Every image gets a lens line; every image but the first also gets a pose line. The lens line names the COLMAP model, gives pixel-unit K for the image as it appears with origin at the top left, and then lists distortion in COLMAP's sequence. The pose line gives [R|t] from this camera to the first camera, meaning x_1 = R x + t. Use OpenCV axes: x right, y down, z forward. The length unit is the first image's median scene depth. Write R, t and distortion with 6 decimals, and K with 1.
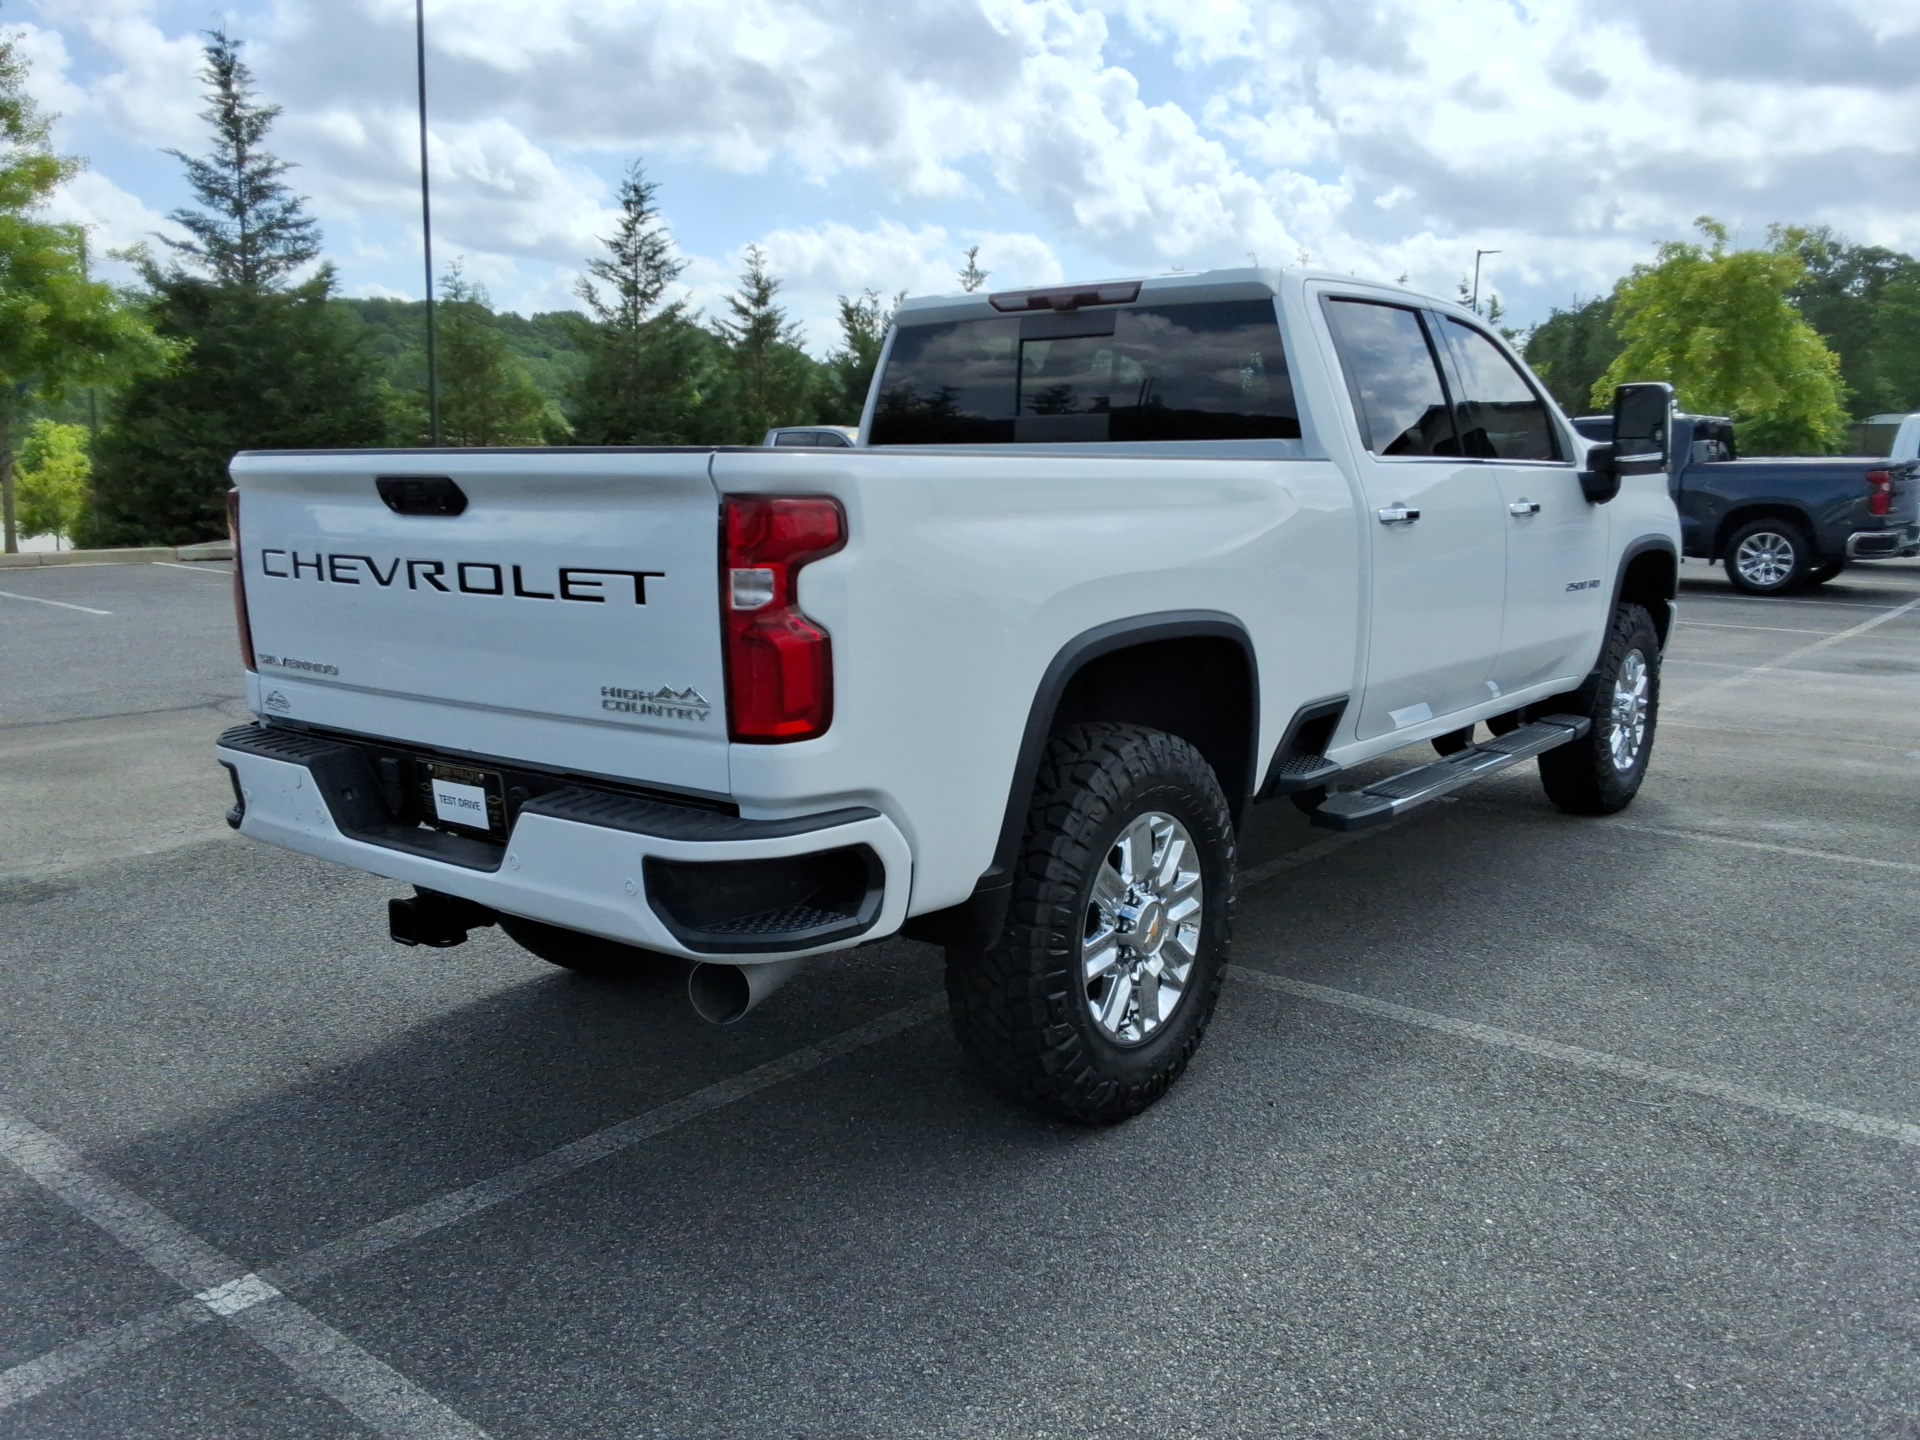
lens RADIAL K [[1539.6, 0, 985.6], [0, 1539.6, 692.4], [0, 0, 1]] dist [0.100750, -0.151919]
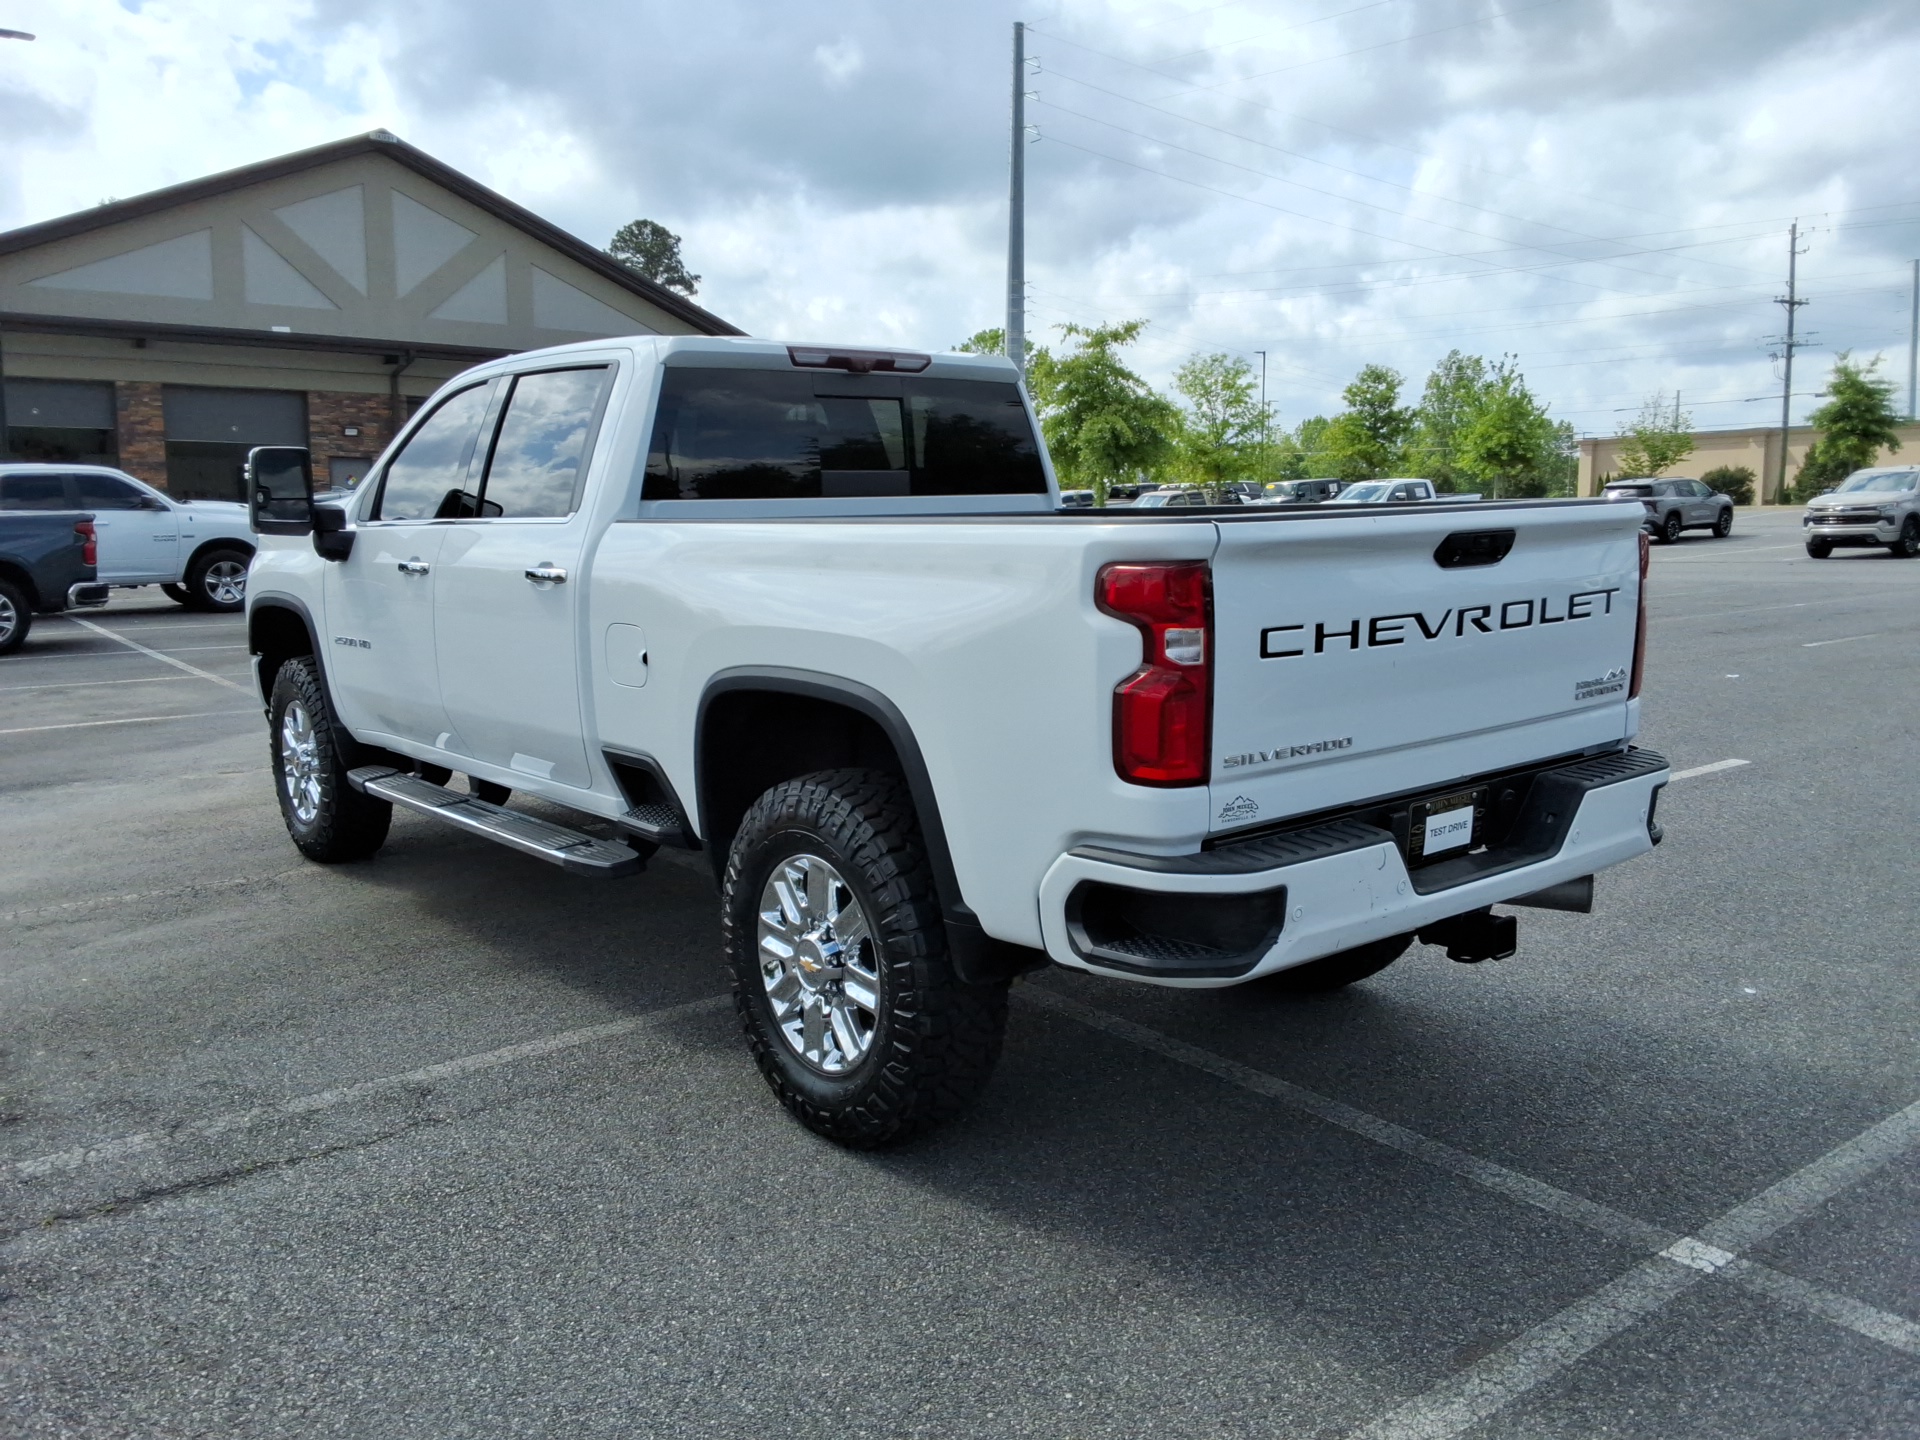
lens RADIAL K [[1539.6, 0, 967.6], [0, 1539.6, 679.6], [0, 0, 1]] dist [0.100750, -0.151919]
pose [[0.224623, -0.120776, 0.966932, -1.423497], [0.158501, 0.983603, 0.086038, -0.175093], [-0.961469, 0.133933, 0.240083, 1.028681]]
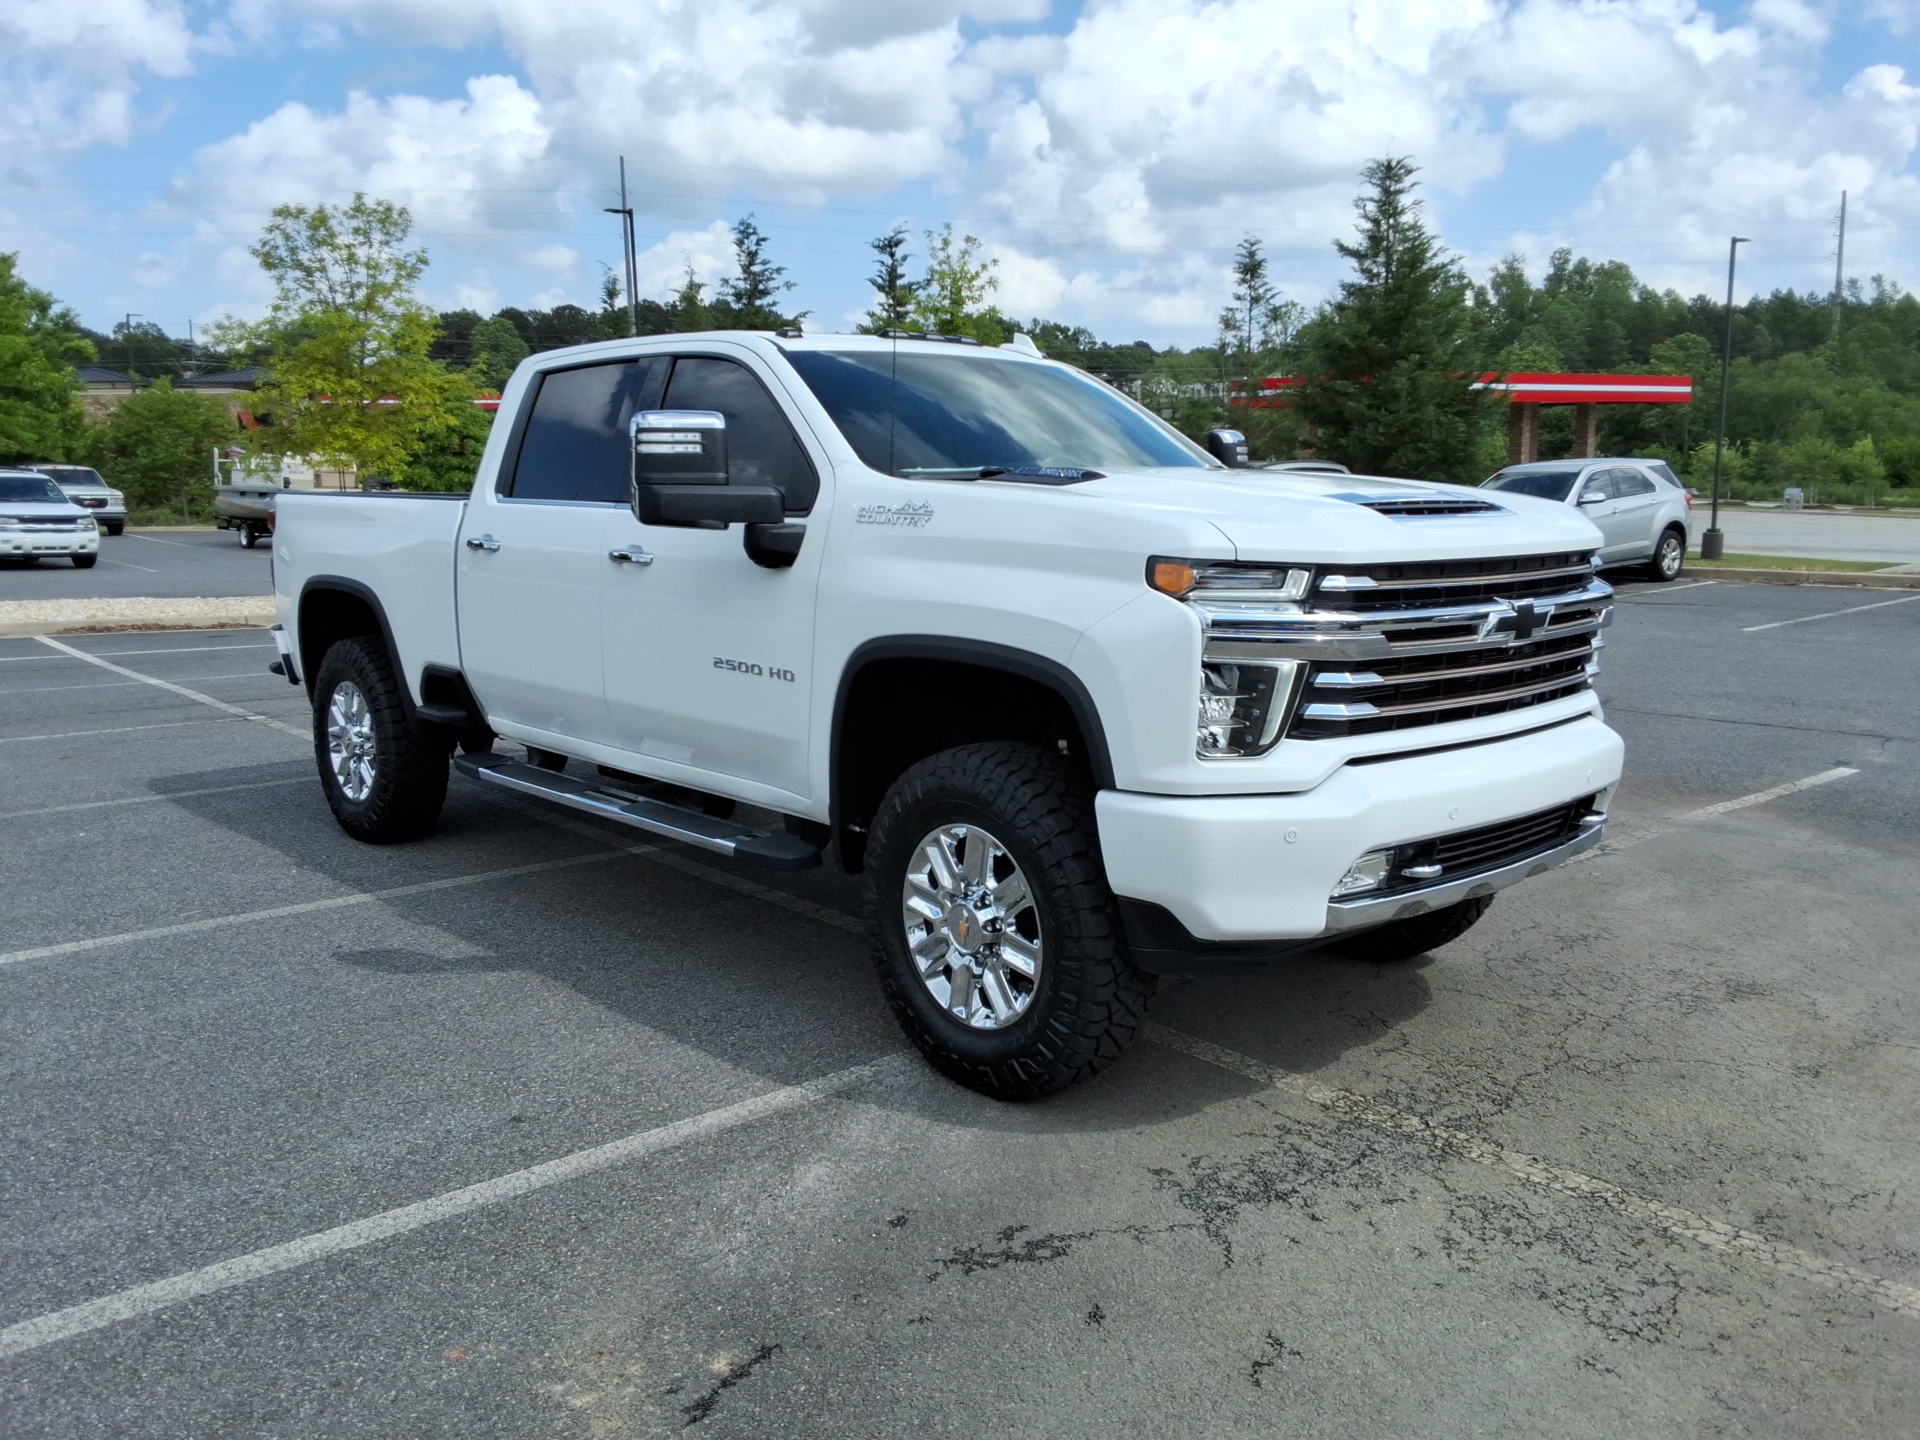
lens RADIAL K [[1539.6, 0, 971.5], [0, 1539.6, 697.0], [0, 0, 1]] dist [0.100750, -0.151919]
pose [[-0.170641, 0.135680, -0.975947, 2.016022], [-0.140251, 0.977044, 0.160355, -0.349791], [0.975301, 0.164241, -0.147694, 2.202708]]
